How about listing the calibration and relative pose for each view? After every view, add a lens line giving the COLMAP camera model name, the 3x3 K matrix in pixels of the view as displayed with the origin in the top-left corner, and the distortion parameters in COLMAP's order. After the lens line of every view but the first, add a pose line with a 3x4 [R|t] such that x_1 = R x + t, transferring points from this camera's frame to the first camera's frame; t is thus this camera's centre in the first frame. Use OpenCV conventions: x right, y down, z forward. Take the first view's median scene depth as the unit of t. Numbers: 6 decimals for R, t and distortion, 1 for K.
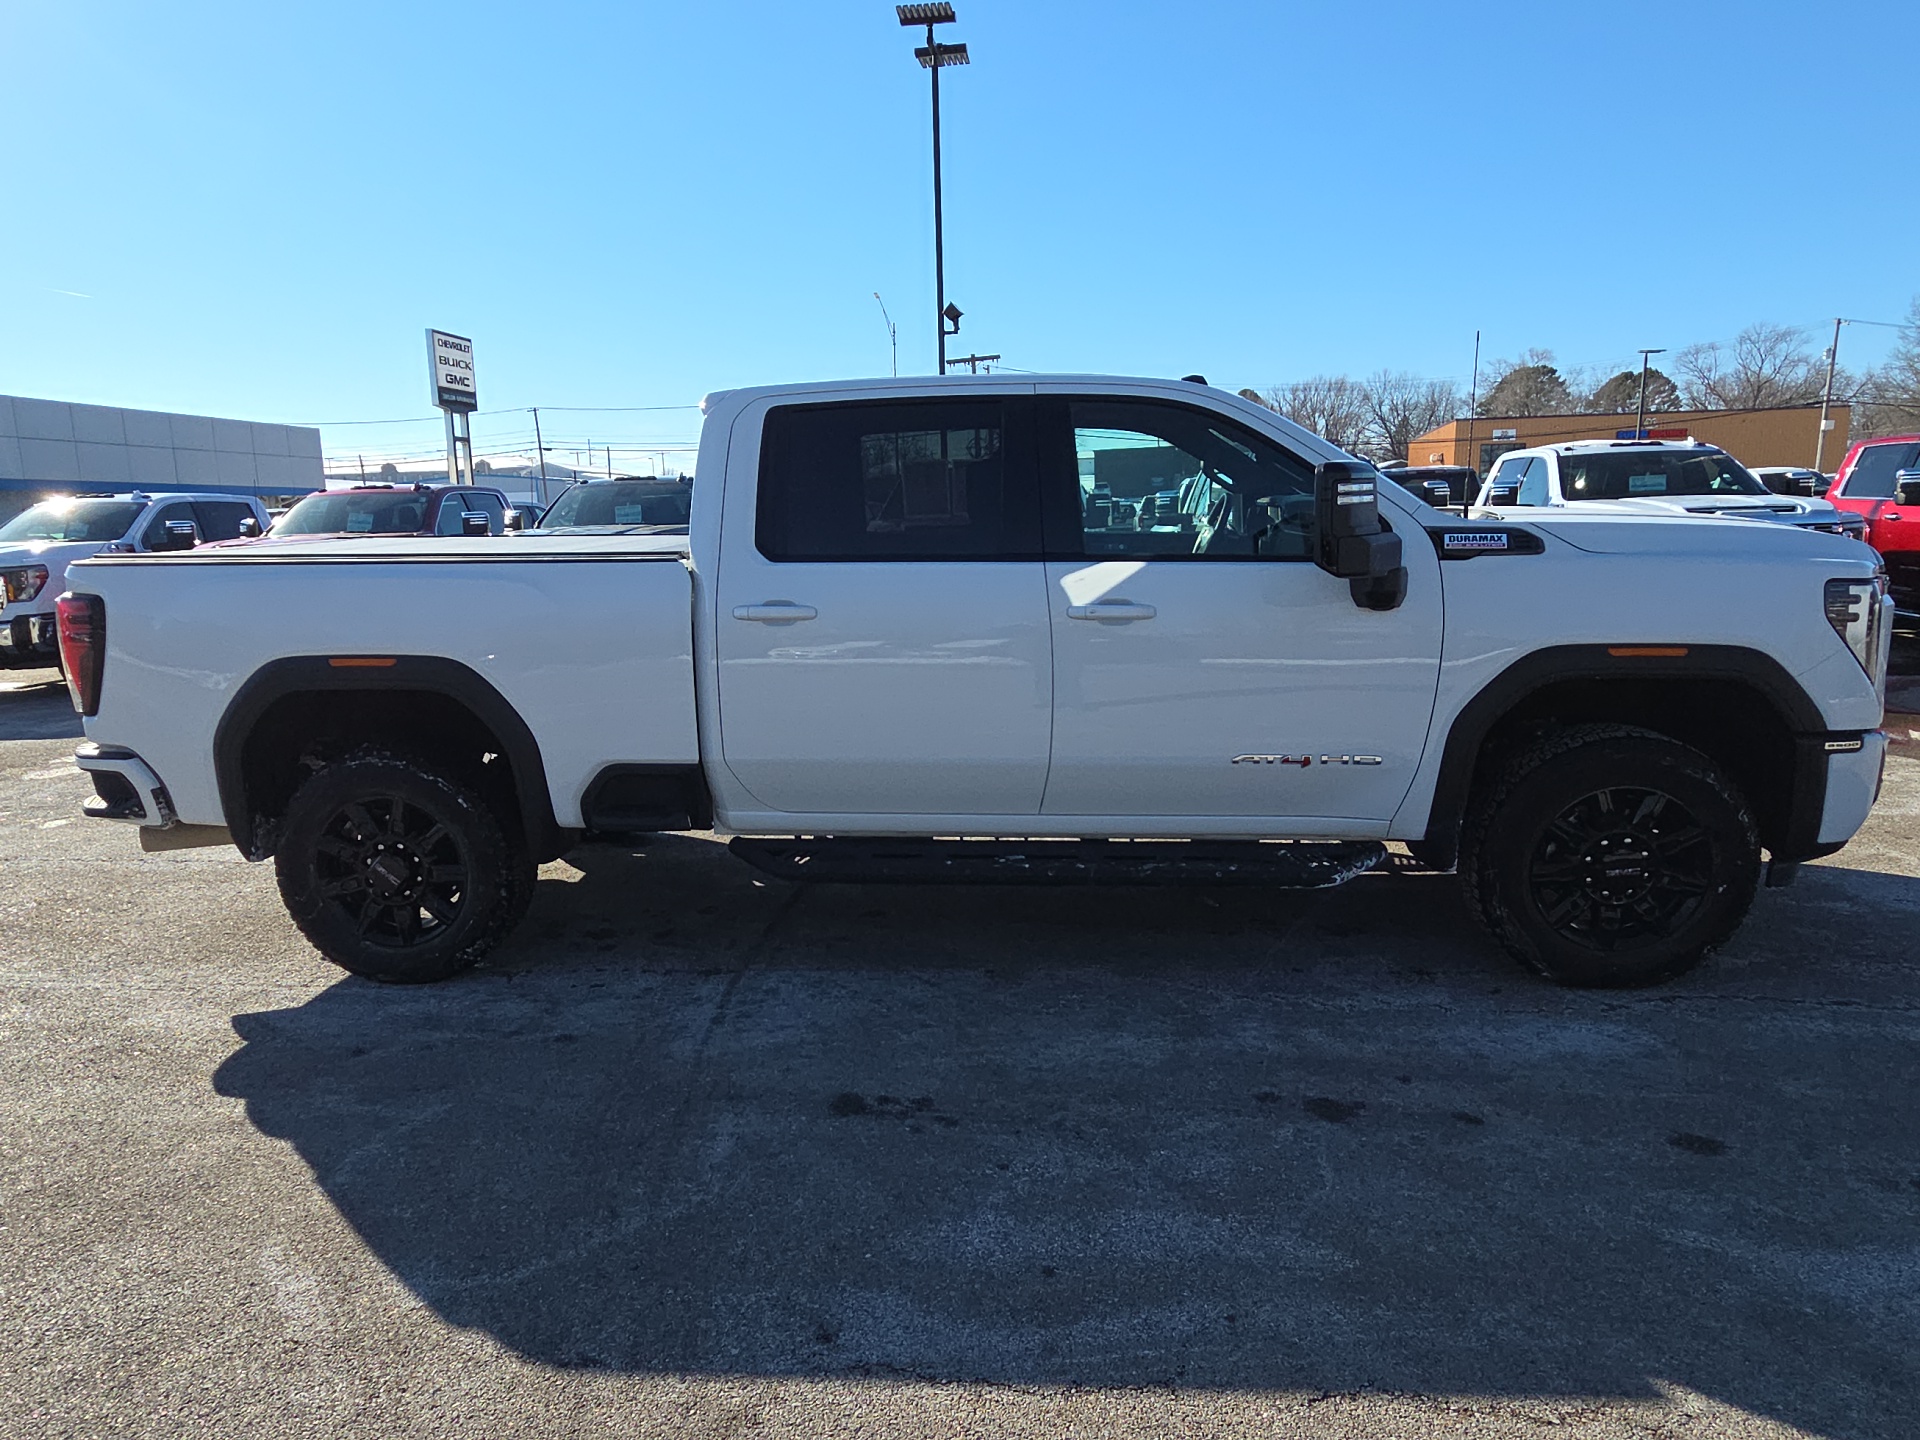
lens RADIAL K [[1193.9, 0, 943.6], [0, 1193.9, 739.0], [0, 0, 1]] dist [0.002611, -0.000371]
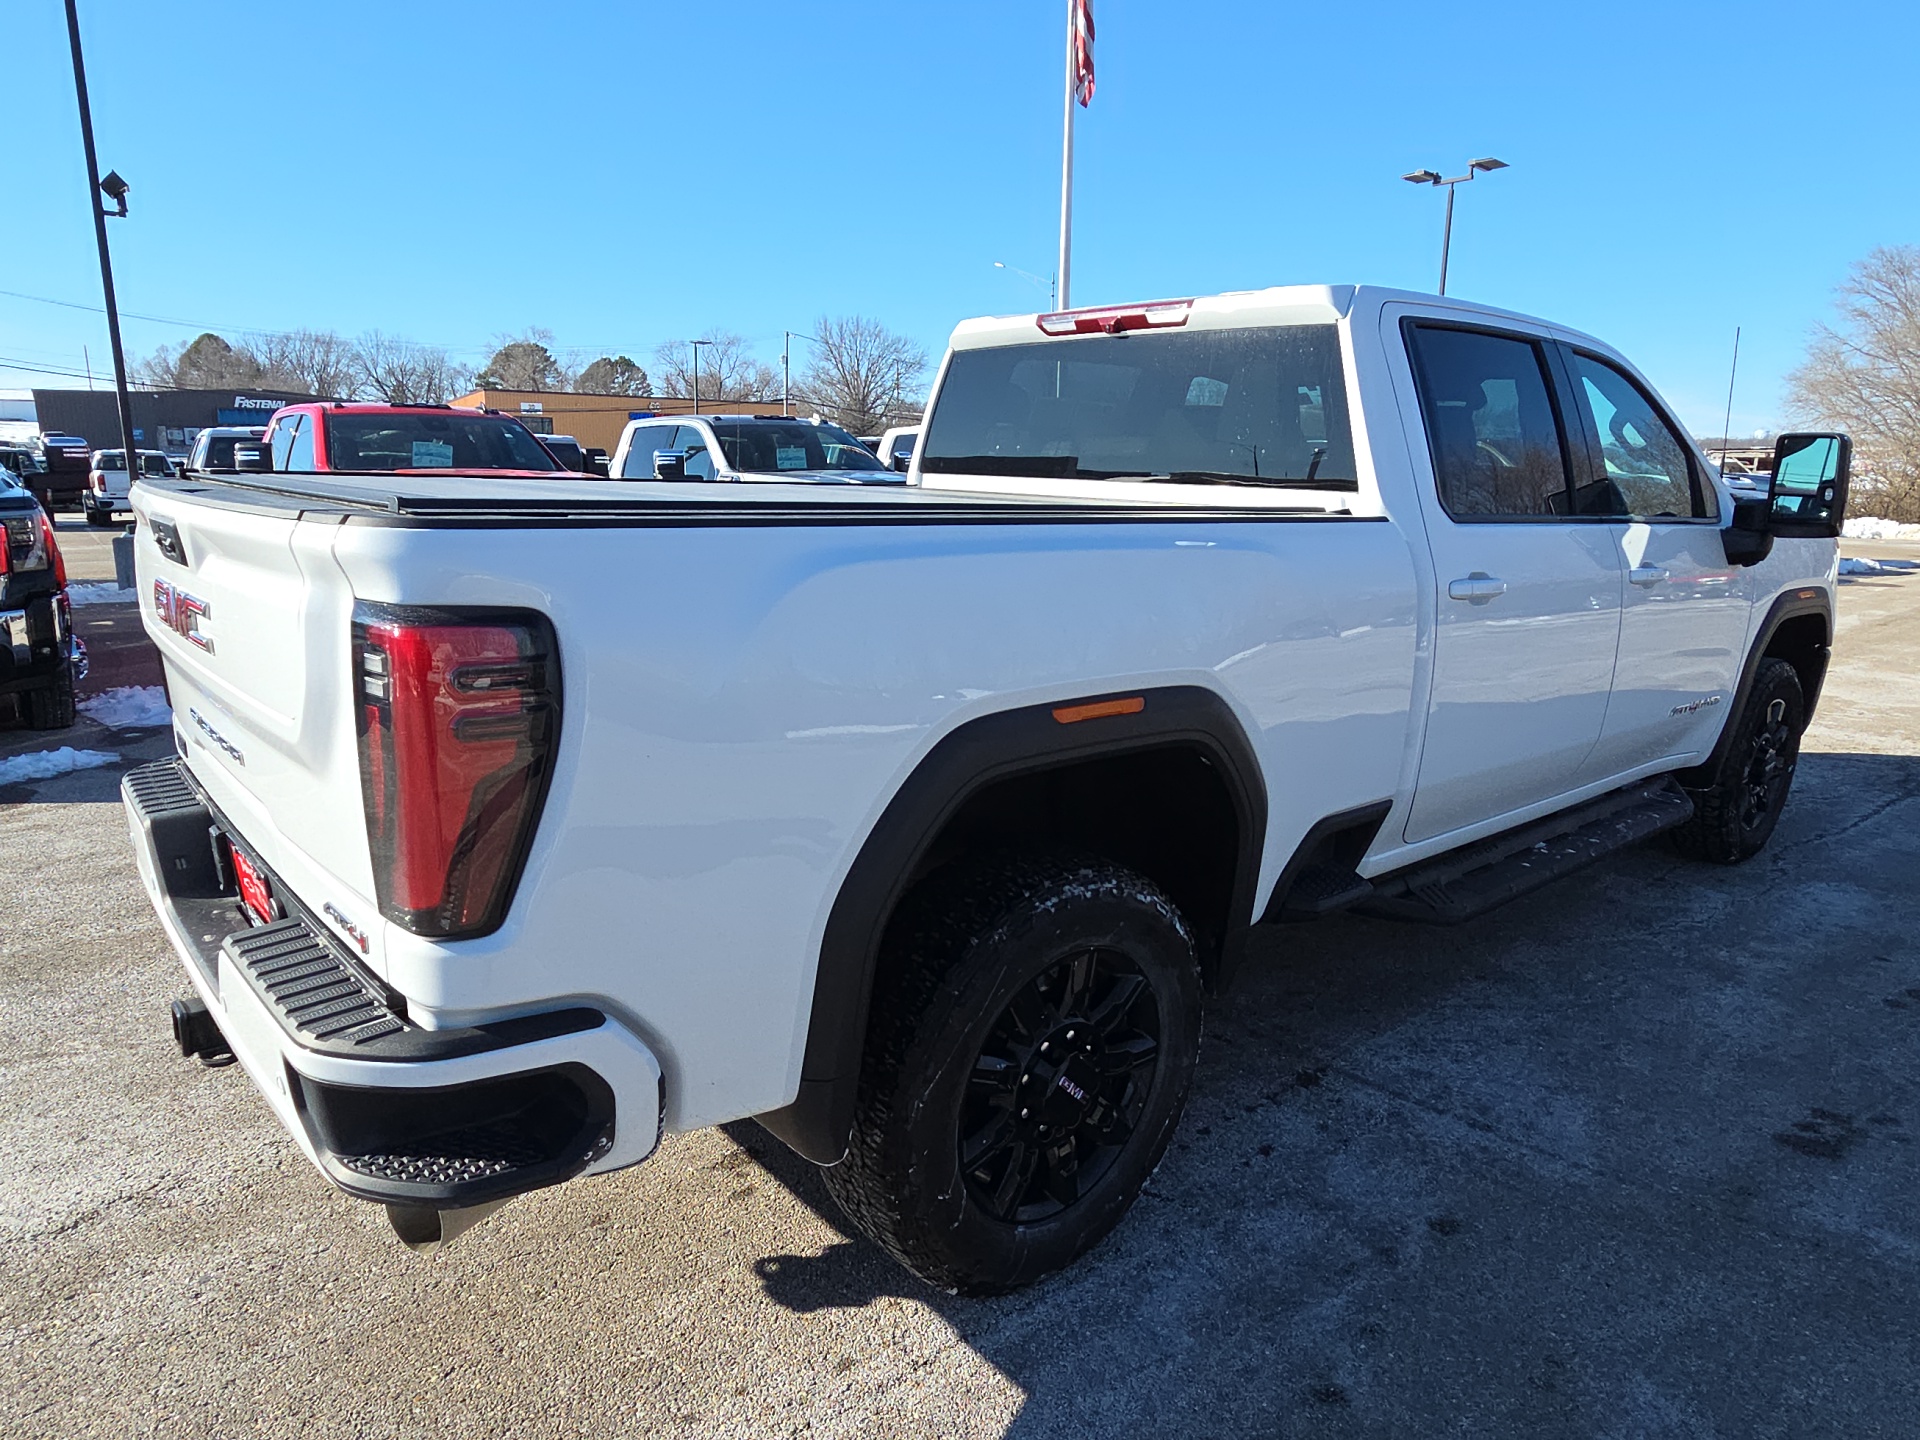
lens RADIAL K [[1192.7, 0, 943.3], [0, 1192.7, 737.9], [0, 0, 1]] dist [0.004259, -0.001501]
pose [[0.704209, -0.122099, 0.699416, -0.063146], [0.105683, 0.992154, 0.066796, -0.006602], [-0.702084, 0.026878, 0.711587, 0.046764]]
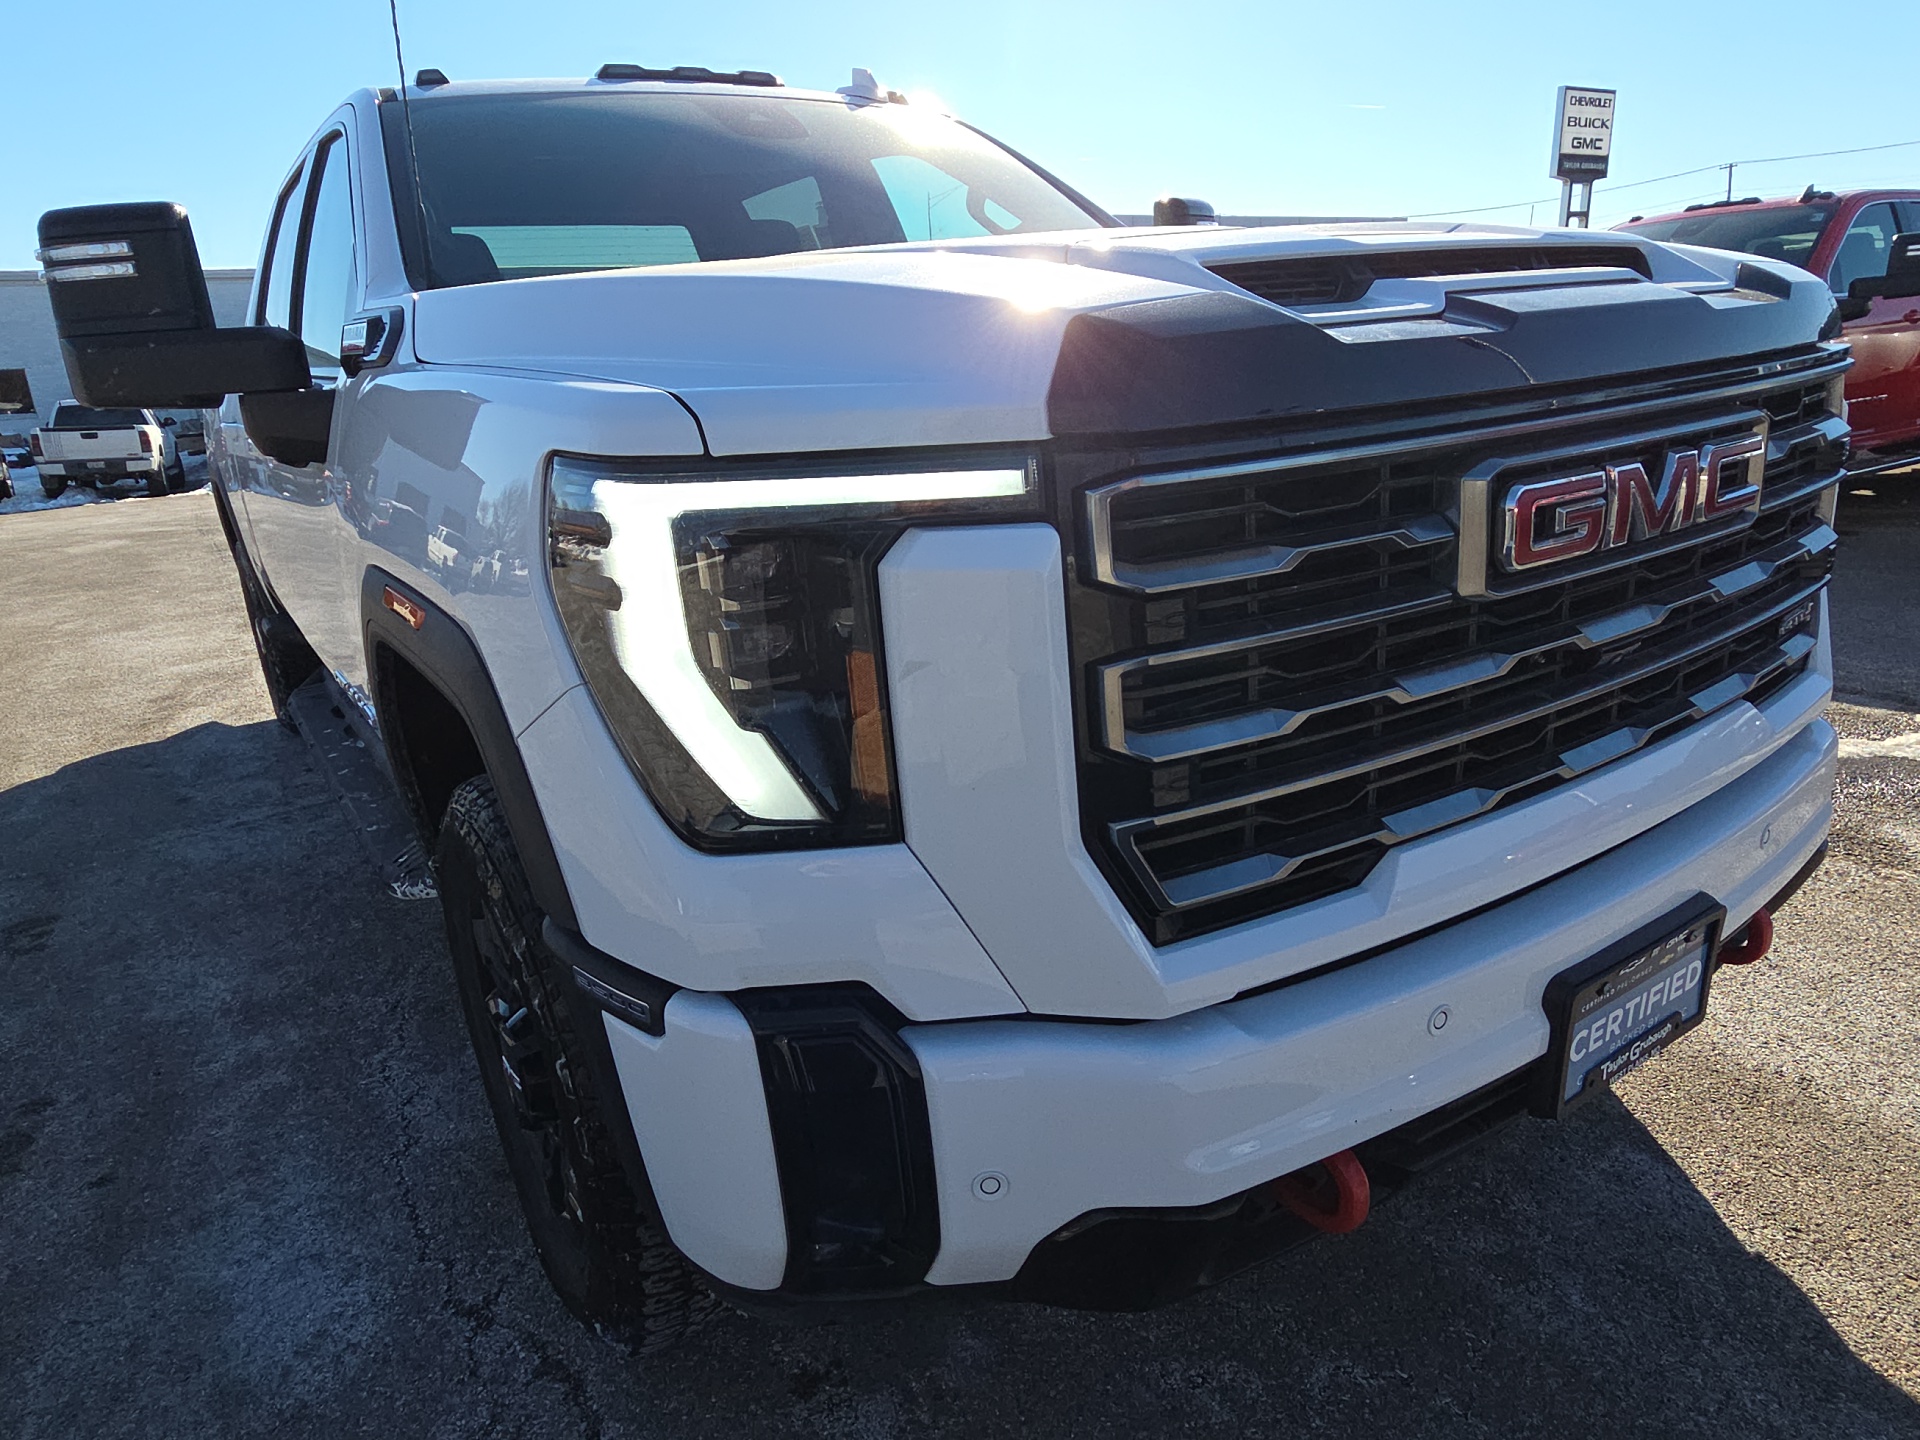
lens RADIAL K [[1192.7, 0, 943.3], [0, 1192.7, 737.9], [0, 0, 1]] dist [0.004259, -0.001501]
pose [[0.618657, 0.231099, -0.750904, 0.065552], [-0.107010, 0.971639, 0.210869, -0.008689], [0.778339, -0.050101, 0.625841, 0.055954]]
